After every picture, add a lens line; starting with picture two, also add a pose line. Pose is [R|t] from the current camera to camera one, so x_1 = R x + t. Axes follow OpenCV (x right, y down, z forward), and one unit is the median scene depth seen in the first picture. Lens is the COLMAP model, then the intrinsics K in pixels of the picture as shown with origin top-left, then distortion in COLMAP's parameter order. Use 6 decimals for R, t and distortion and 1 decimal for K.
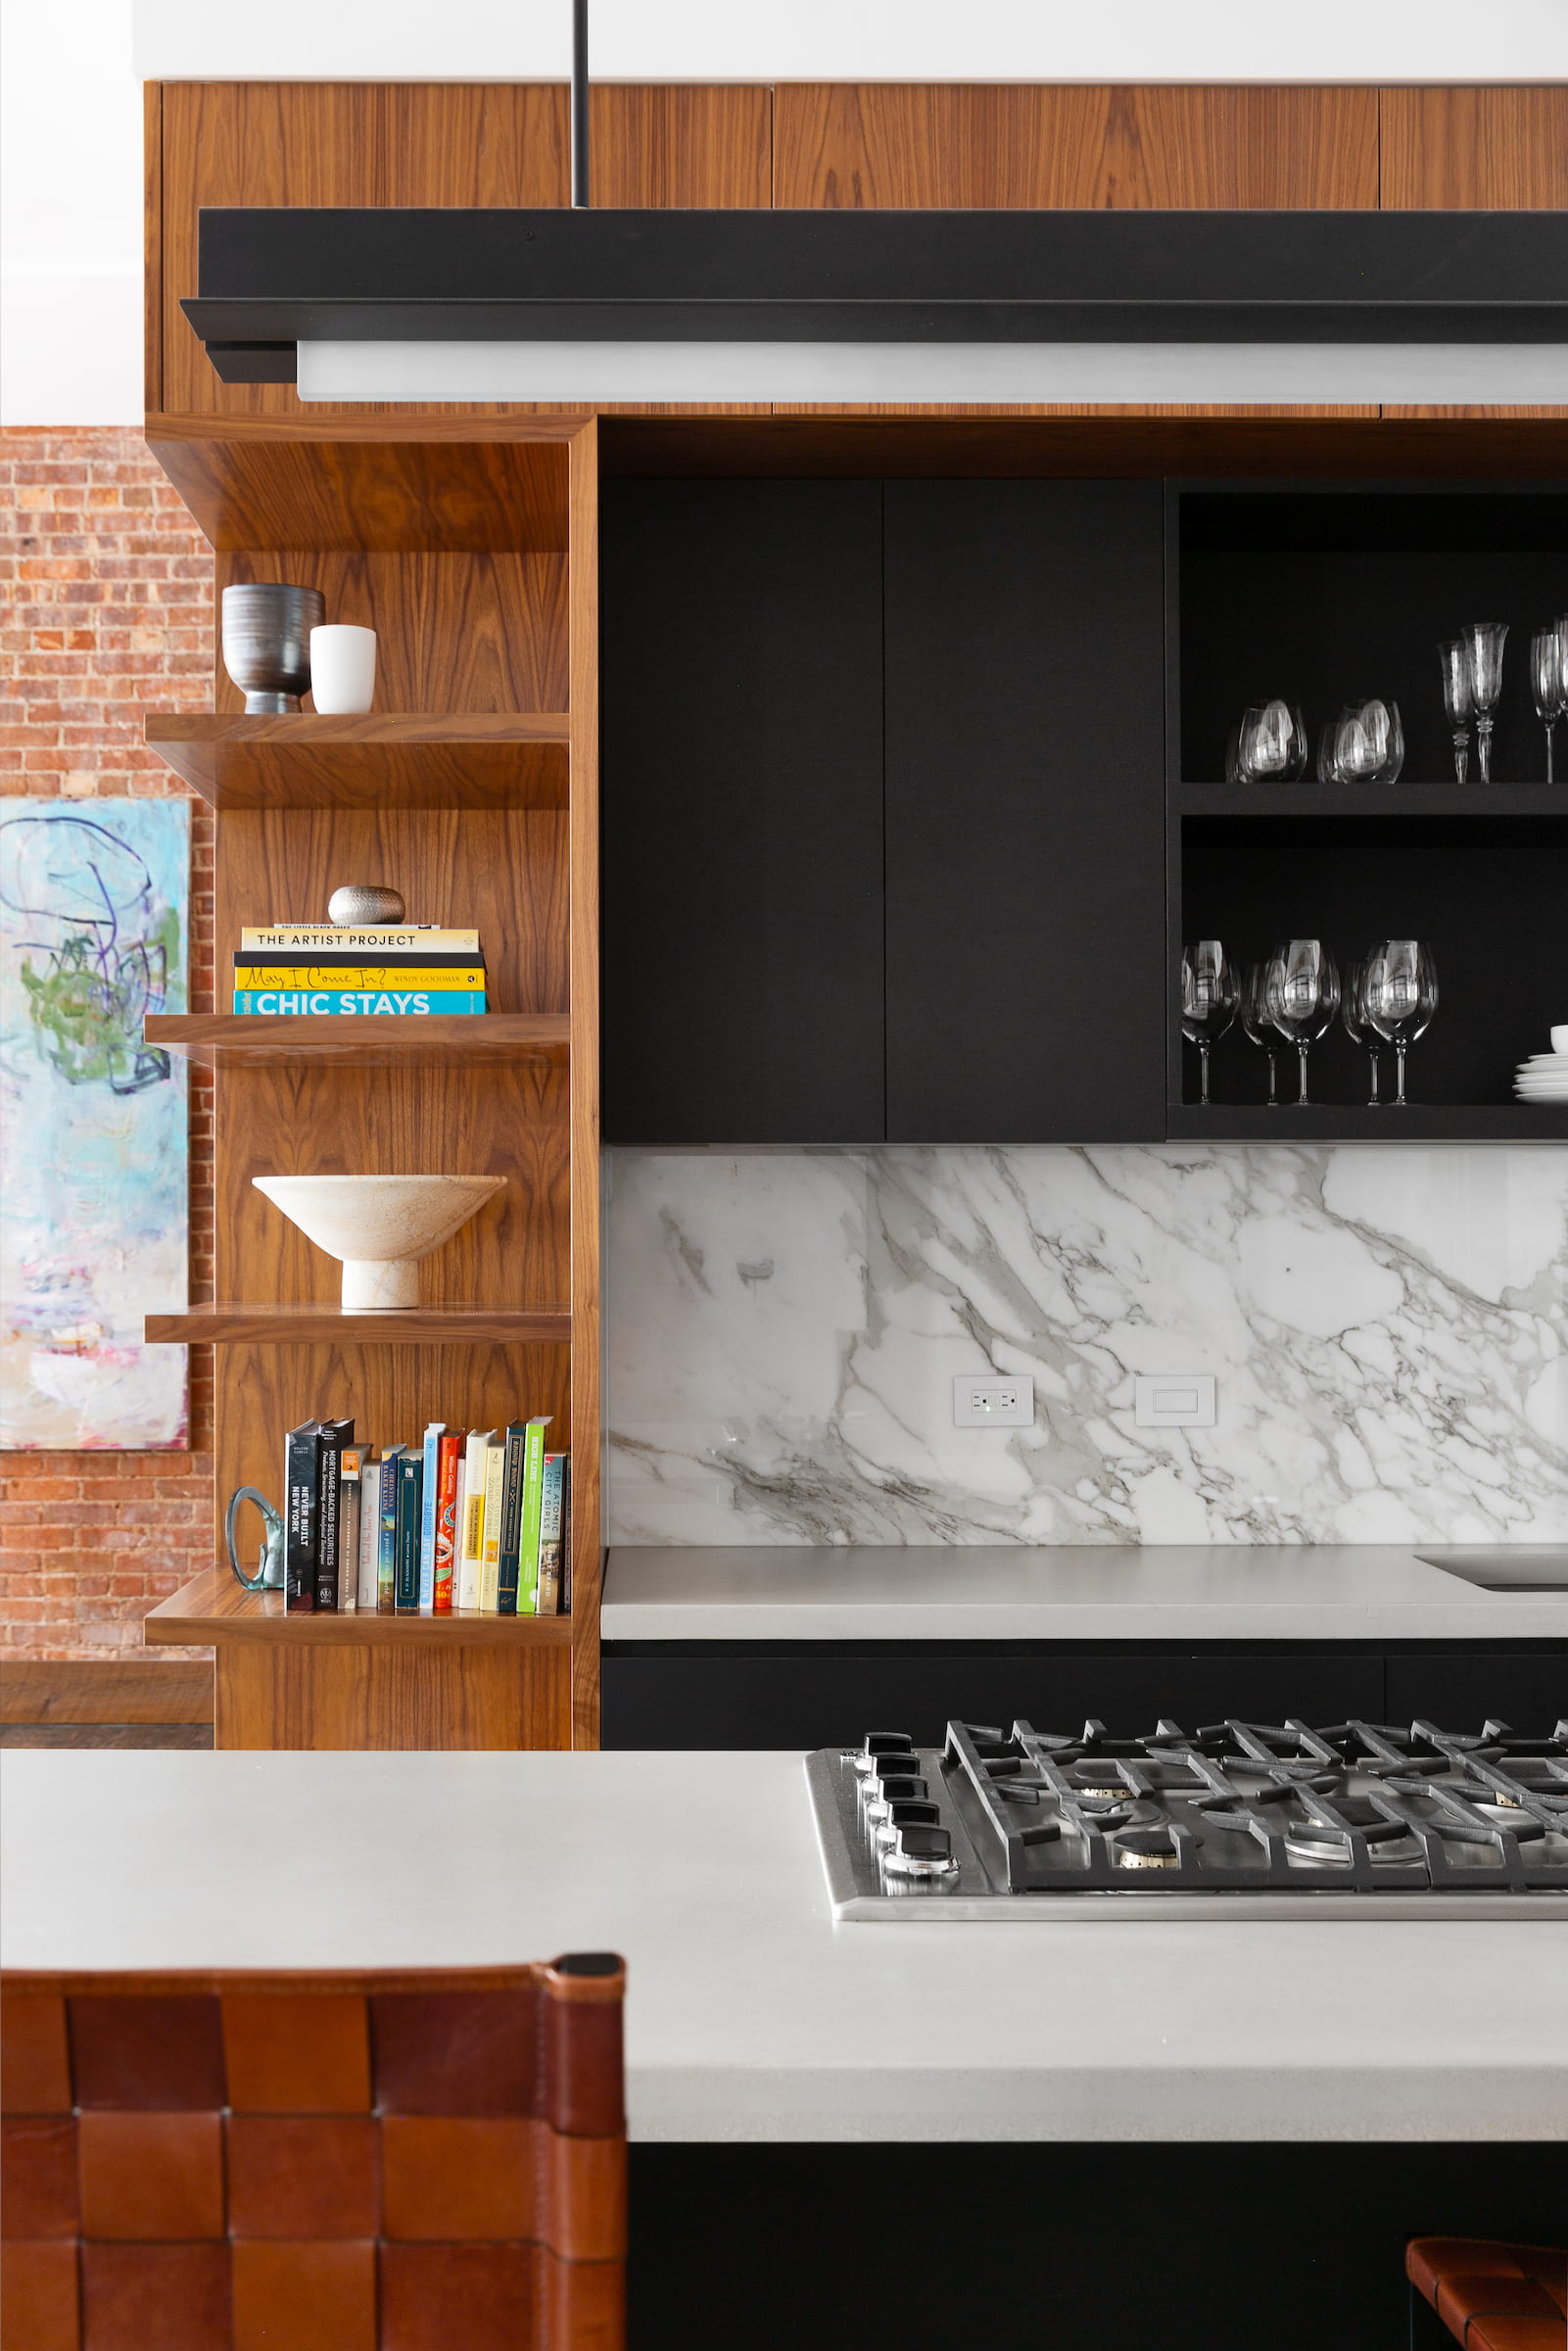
lens RADIAL K [[2658.1, 0, 643.0], [0, 2658.1, 1198.6], [0, 0, 1]] dist [0.004140, 0.000000]
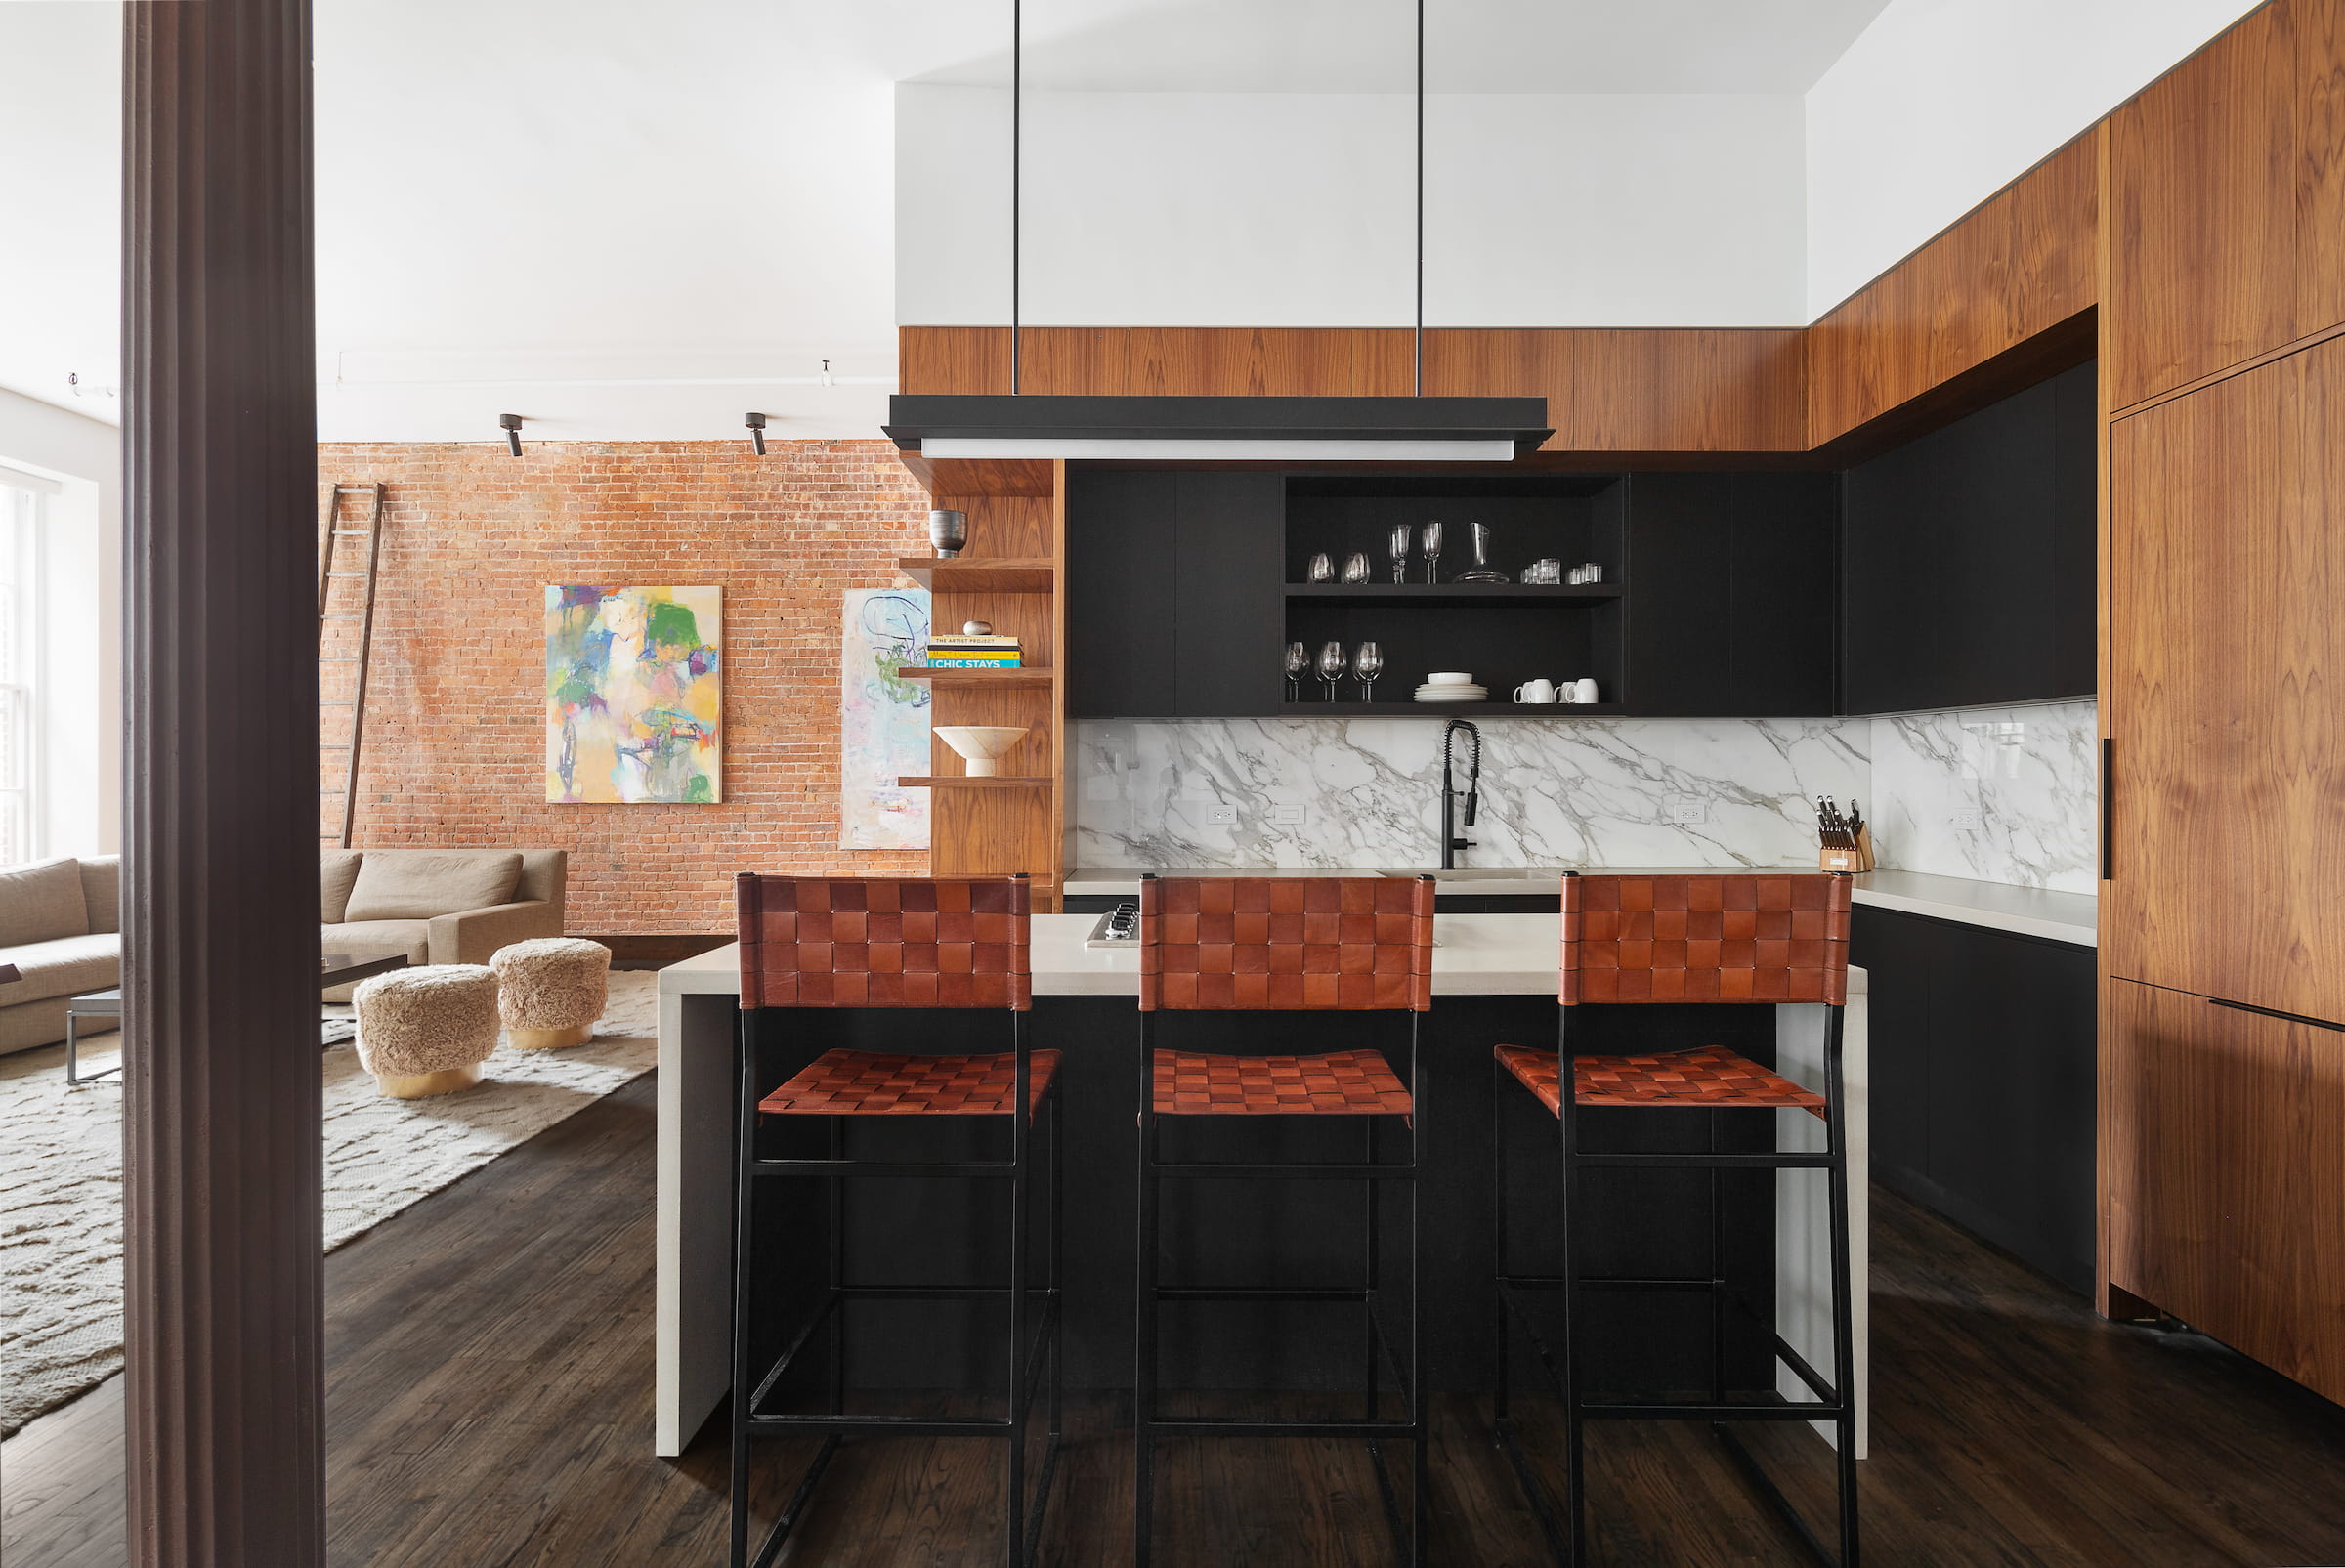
lens RADIAL K [[1161.6, 0, 1166.0], [0, 1161.6, 770.6], [0, 0, 1]] dist [0.005695, -0.001362]
pose [[0.999991, 0.001340, -0.003984, 0.080620], [-0.001317, 0.999983, 0.005644, 0.025703], [0.003991, -0.005639, 0.999976, -0.172069]]
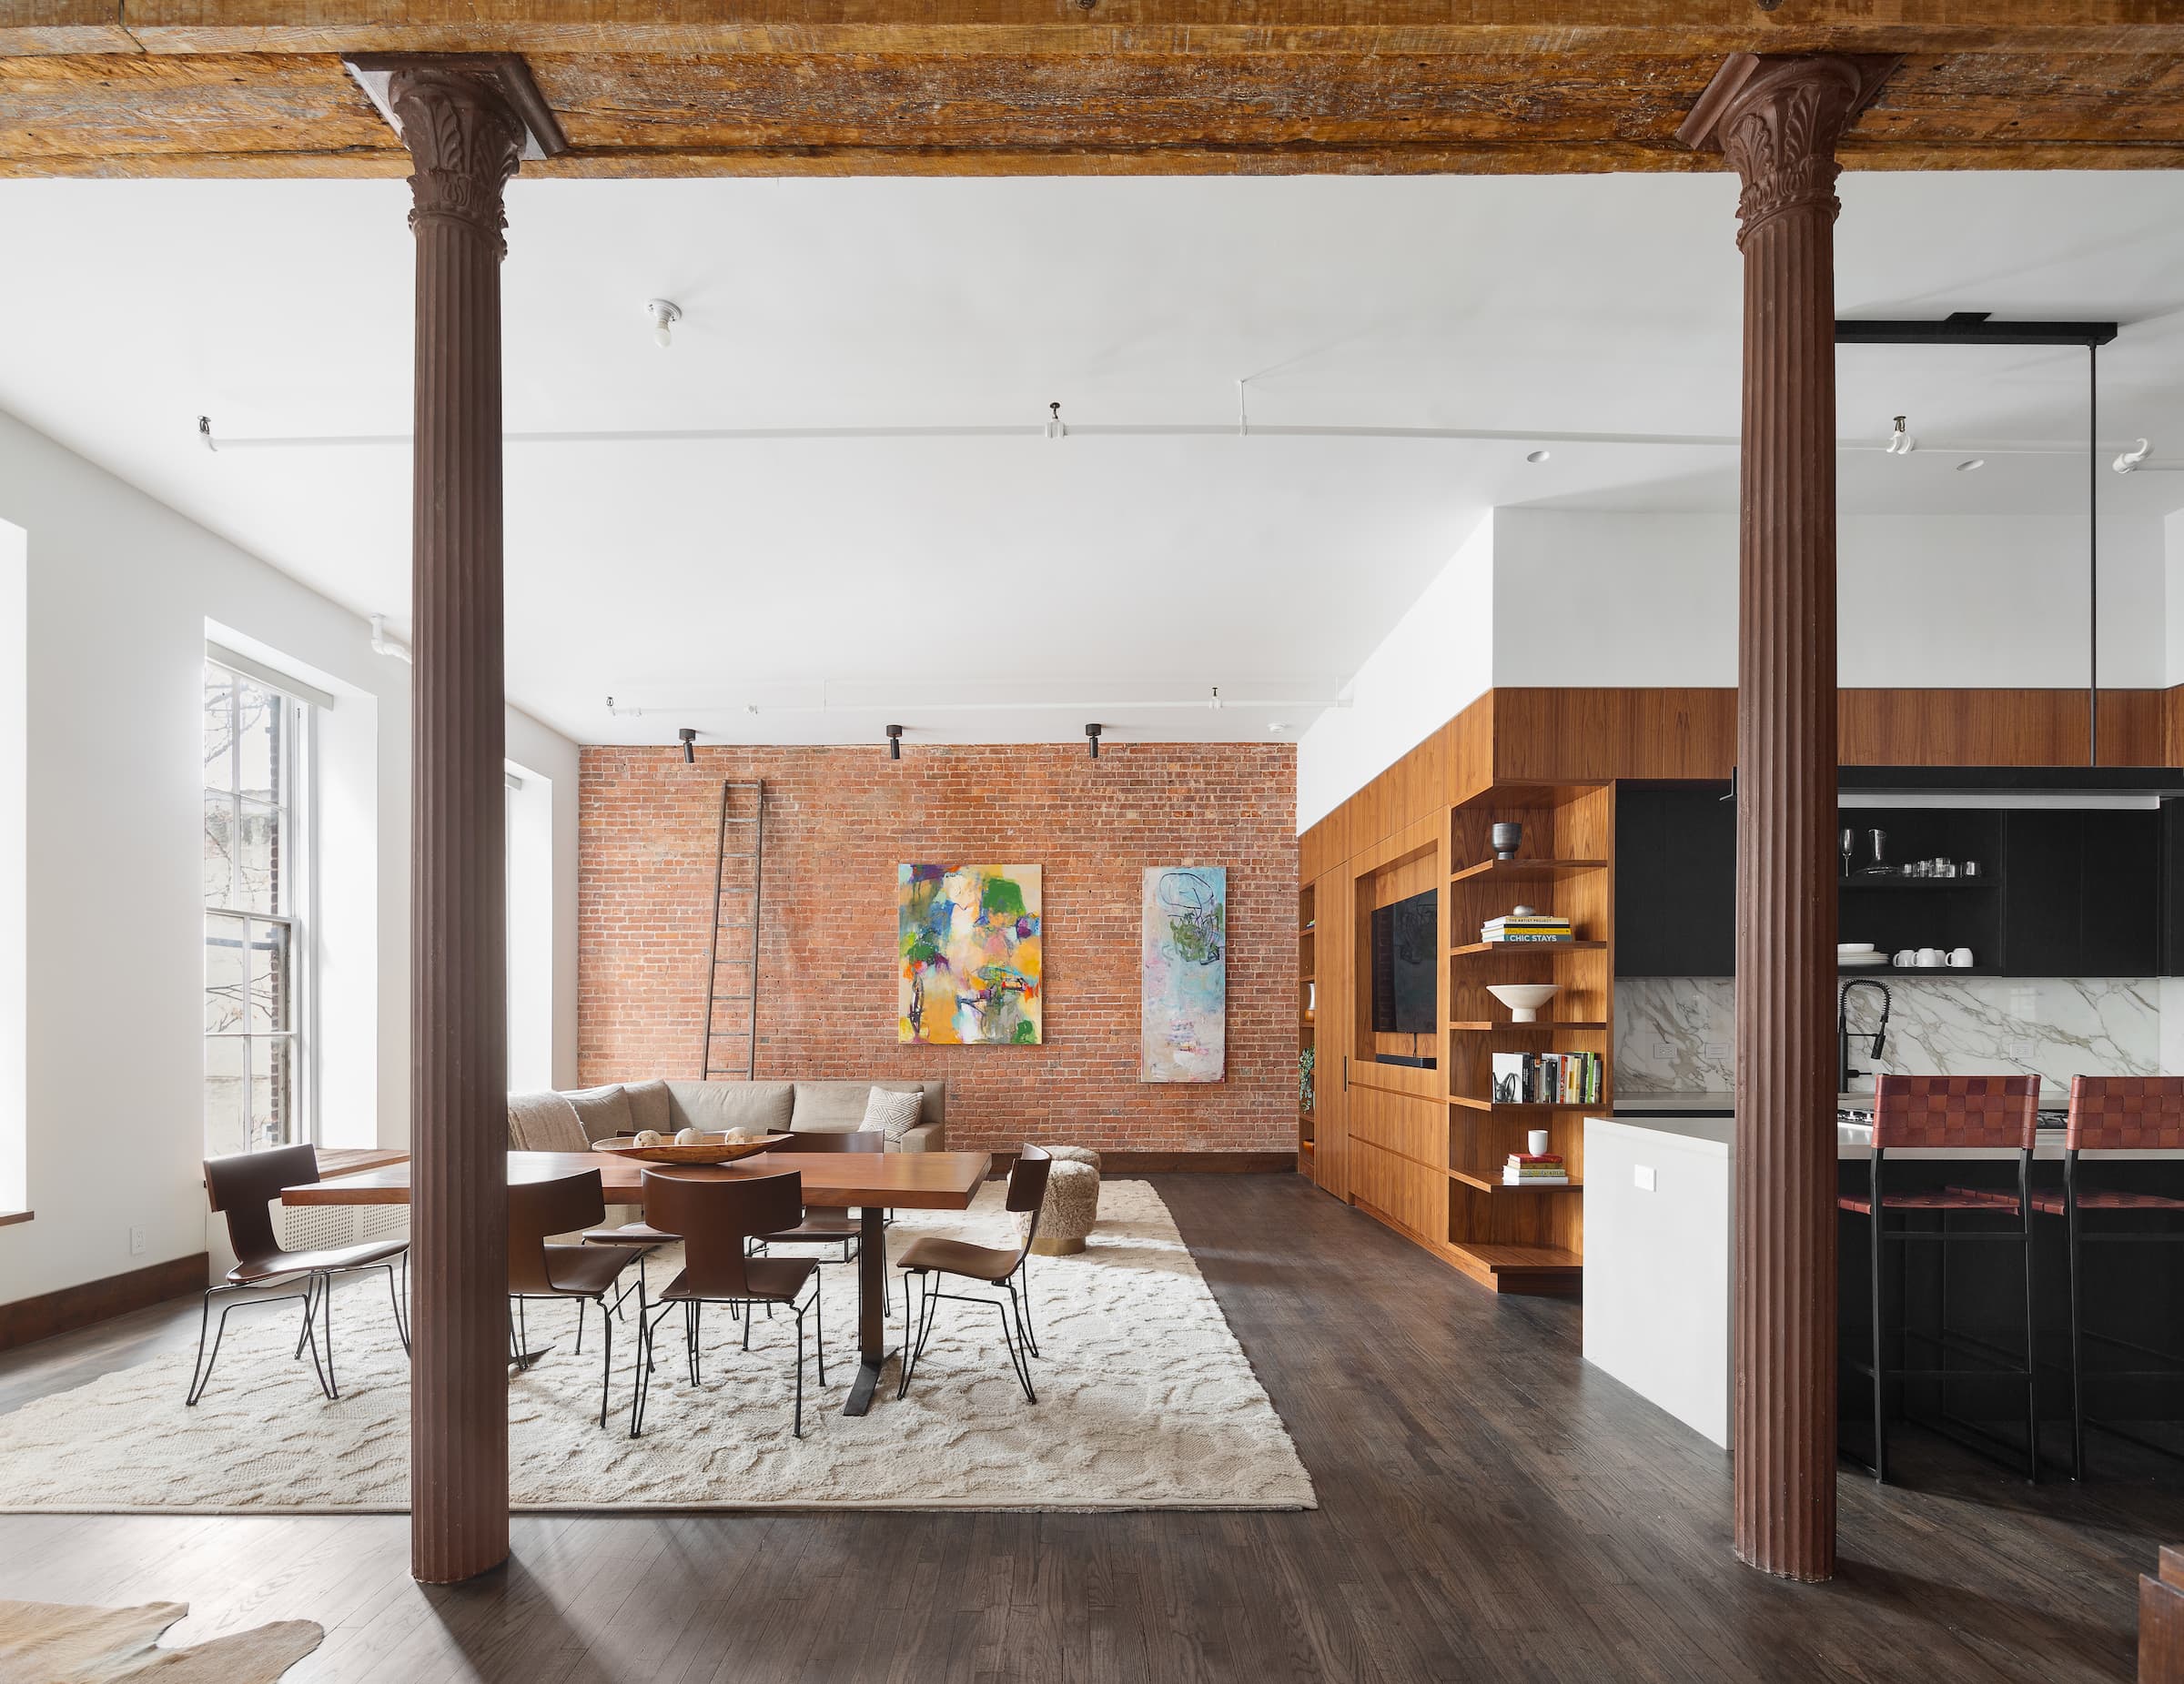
lens RADIAL K [[1086.0, 0, 1053.5], [0, 1086.0, 1022.3], [0, 0, 1]] dist [0.001015, -0.000445]
pose [[0.999995, 0.002070, -0.002469, -0.679086], [-0.002044, 0.999944, 0.010398, 0.025342], [0.002490, -0.010392, 0.999943, -0.440961]]
